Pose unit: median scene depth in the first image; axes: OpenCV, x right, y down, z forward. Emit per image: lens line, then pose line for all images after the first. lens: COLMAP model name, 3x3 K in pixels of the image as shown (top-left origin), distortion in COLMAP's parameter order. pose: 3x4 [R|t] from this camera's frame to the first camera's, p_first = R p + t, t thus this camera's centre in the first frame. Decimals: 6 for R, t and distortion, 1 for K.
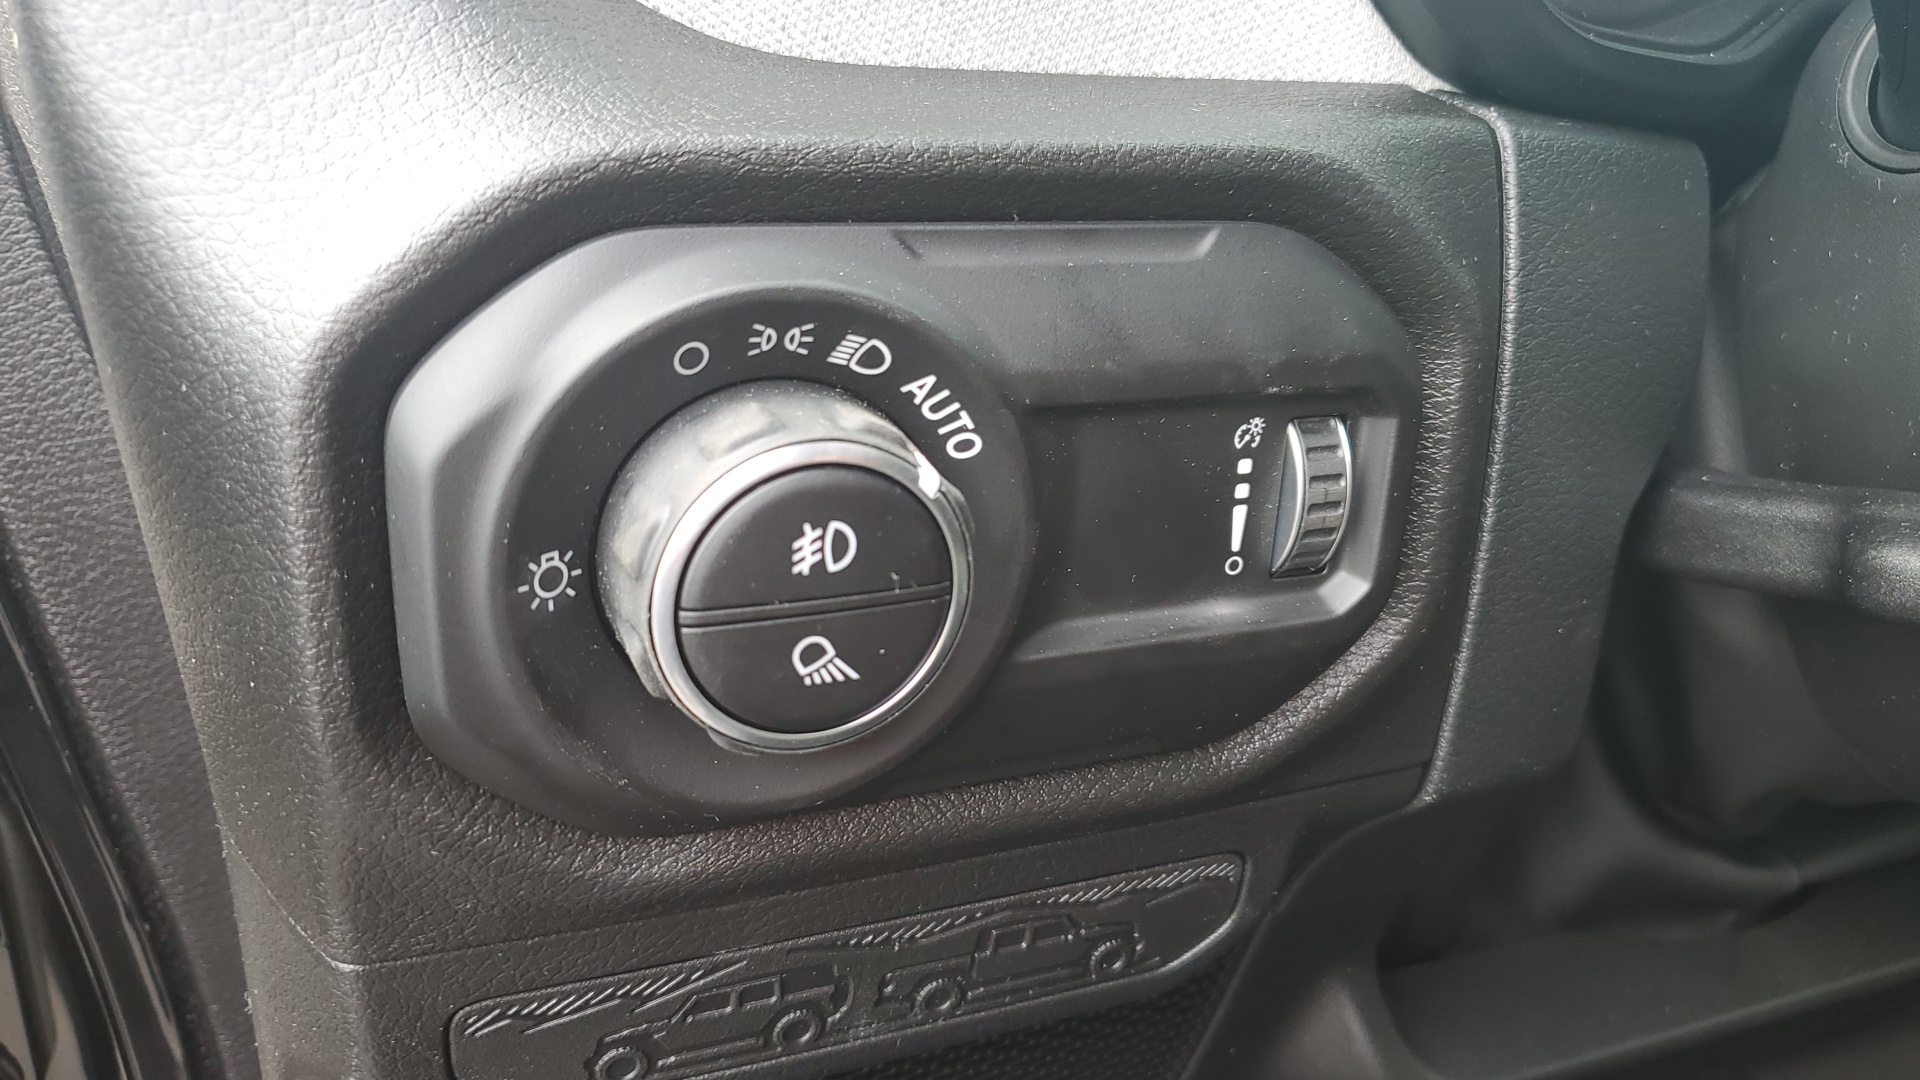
lens RADIAL K [[1565.8, 0, 957.7], [0, 1565.8, 538.5], [0, 0, 1]] dist [0.086796, -0.060993]
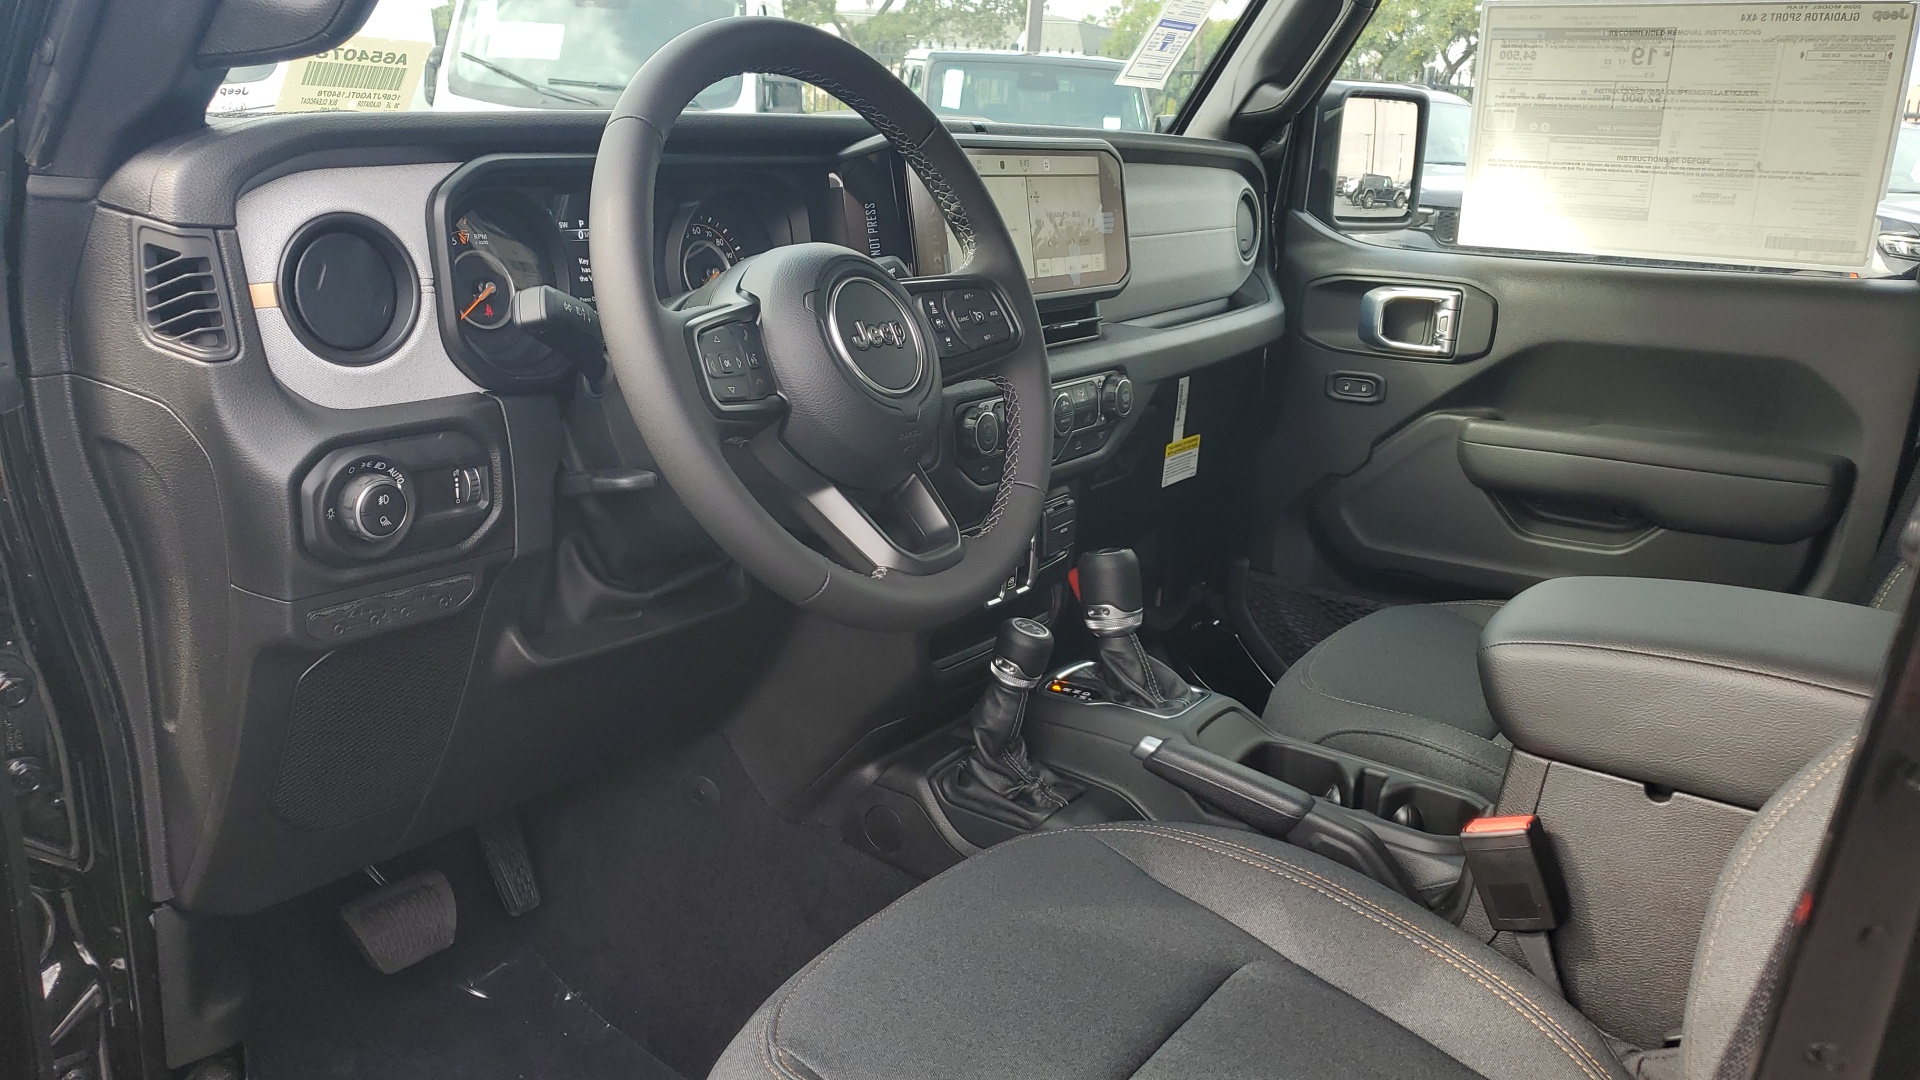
lens RADIAL K [[1565.8, 0, 966.2], [0, 1565.8, 539.9], [0, 0, 1]] dist [0.086796, -0.060993]
pose [[0.860994, -0.159509, 0.482956, -0.946224], [0.183786, 0.982962, -0.002995, 0.493231], [-0.474250, 0.091339, 0.875639, -4.467553]]
